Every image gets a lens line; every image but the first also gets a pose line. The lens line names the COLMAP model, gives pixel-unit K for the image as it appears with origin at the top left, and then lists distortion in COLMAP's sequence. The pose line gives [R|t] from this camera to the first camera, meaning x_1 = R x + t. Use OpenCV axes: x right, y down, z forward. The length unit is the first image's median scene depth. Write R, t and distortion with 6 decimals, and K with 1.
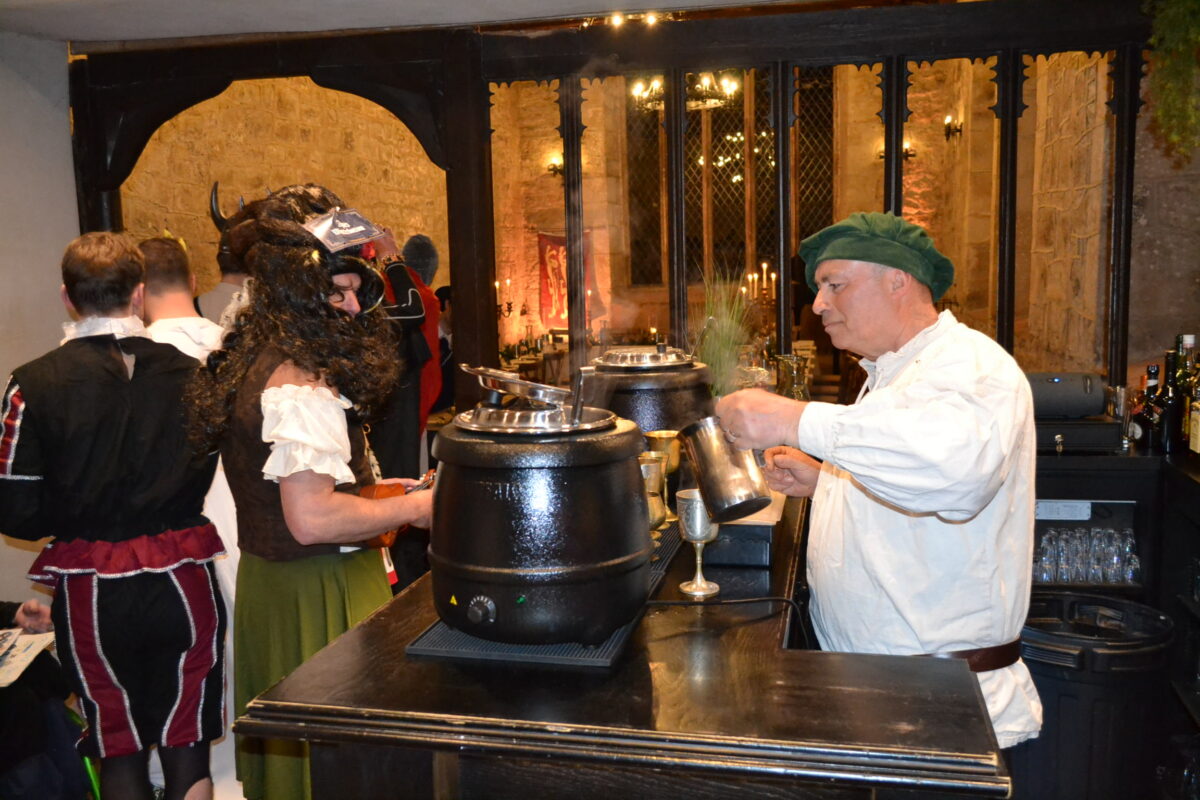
lens RADIAL K [[1104.7, 0, 597.5], [0, 1104.7, 411.6], [0, 0, 1]] dist [-0.023325, 0.000000]
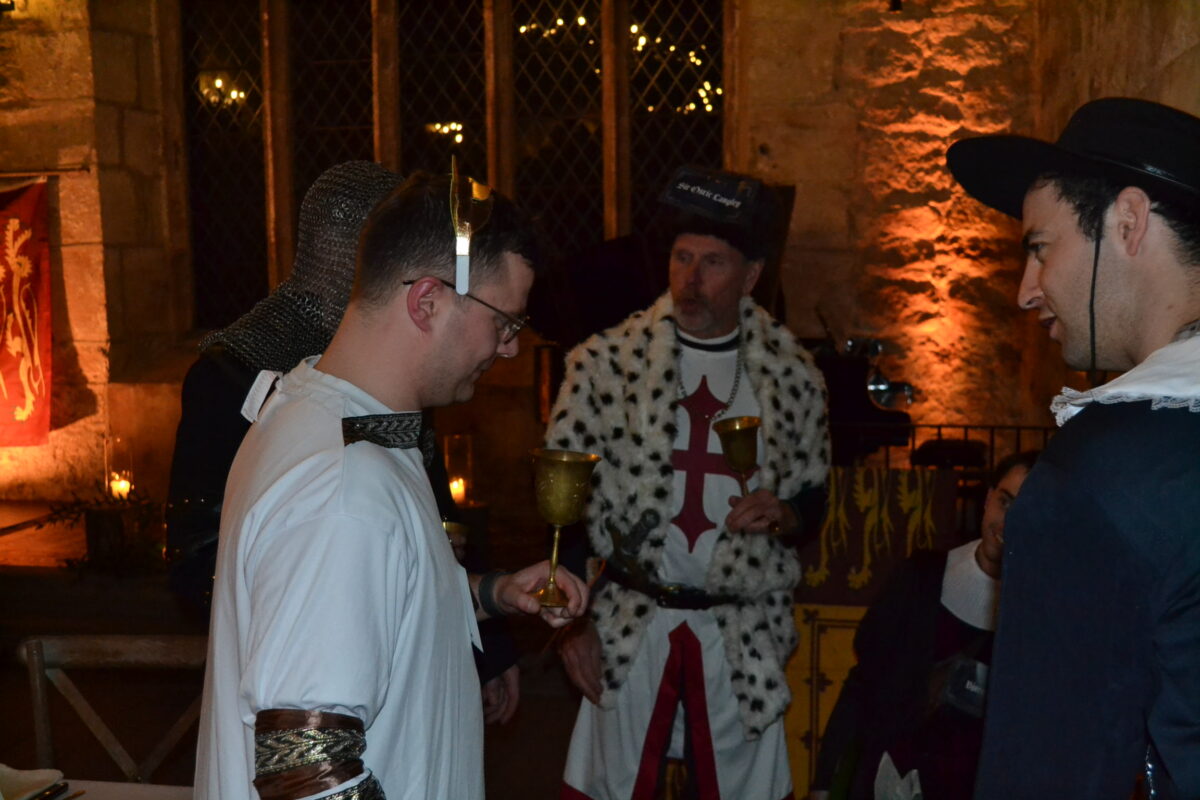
lens RADIAL K [[1411.2, 0, 597.1], [0, 1411.2, 407.8], [0, 0, 1]] dist [-0.021544, 0.000000]
pose [[0.999793, 0.012701, 0.015878, 0.166465], [-0.012203, 0.999441, -0.031113, -0.078491], [-0.016264, 0.030913, 0.999390, 0.547927]]
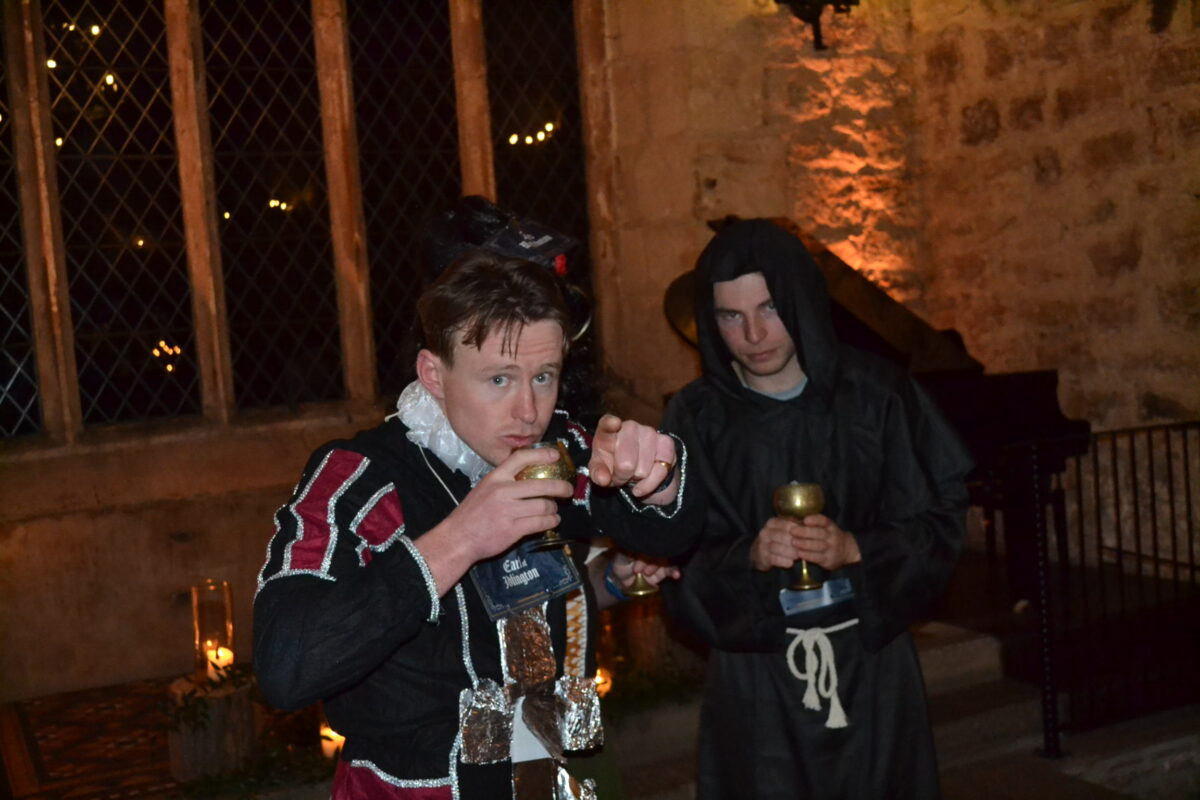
lens RADIAL K [[1411.2, 0, 596.2], [0, 1411.2, 403.8], [0, 0, 1]] dist [-0.021544, 0.000000]
pose [[0.761215, -0.066783, 0.645051, -0.058406], [0.135837, 0.989038, -0.057903, -0.088778], [-0.634113, 0.131699, 0.761942, 0.686695]]
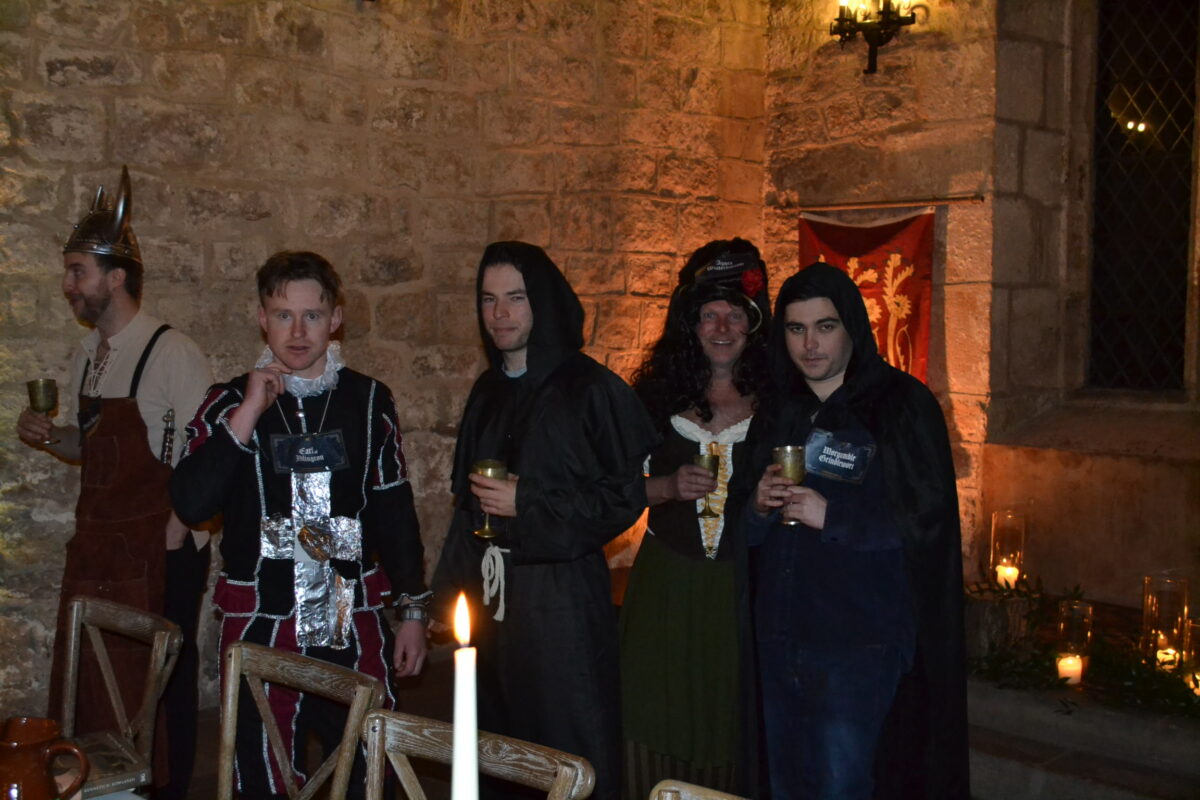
lens RADIAL K [[1411.2, 0, 597.1], [0, 1411.2, 406.2], [0, 0, 1]] dist [-0.021544, 0.000000]
pose [[0.850552, 0.075943, -0.520379, 0.127083], [-0.110398, 0.993254, -0.035489, -0.083076], [0.514173, 0.087634, 0.853198, 0.612303]]
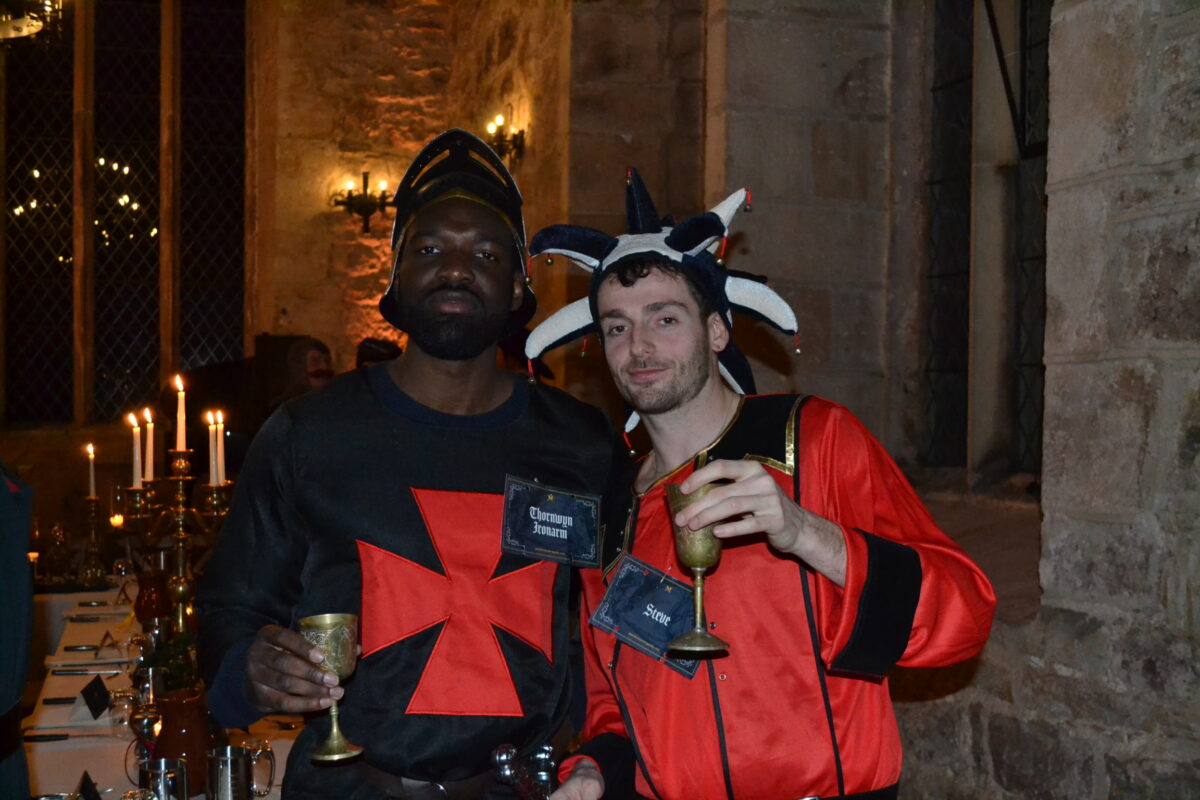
lens RADIAL K [[1411.2, 0, 596.4], [0, 1411.2, 400.7], [0, 0, 1]] dist [-0.021544, 0.000000]
pose [[0.876987, 0.026491, 0.479783, 0.034793], [0.036487, 0.991925, -0.121463, -0.041211], [-0.479127, 0.124028, 0.868939, 0.321973]]
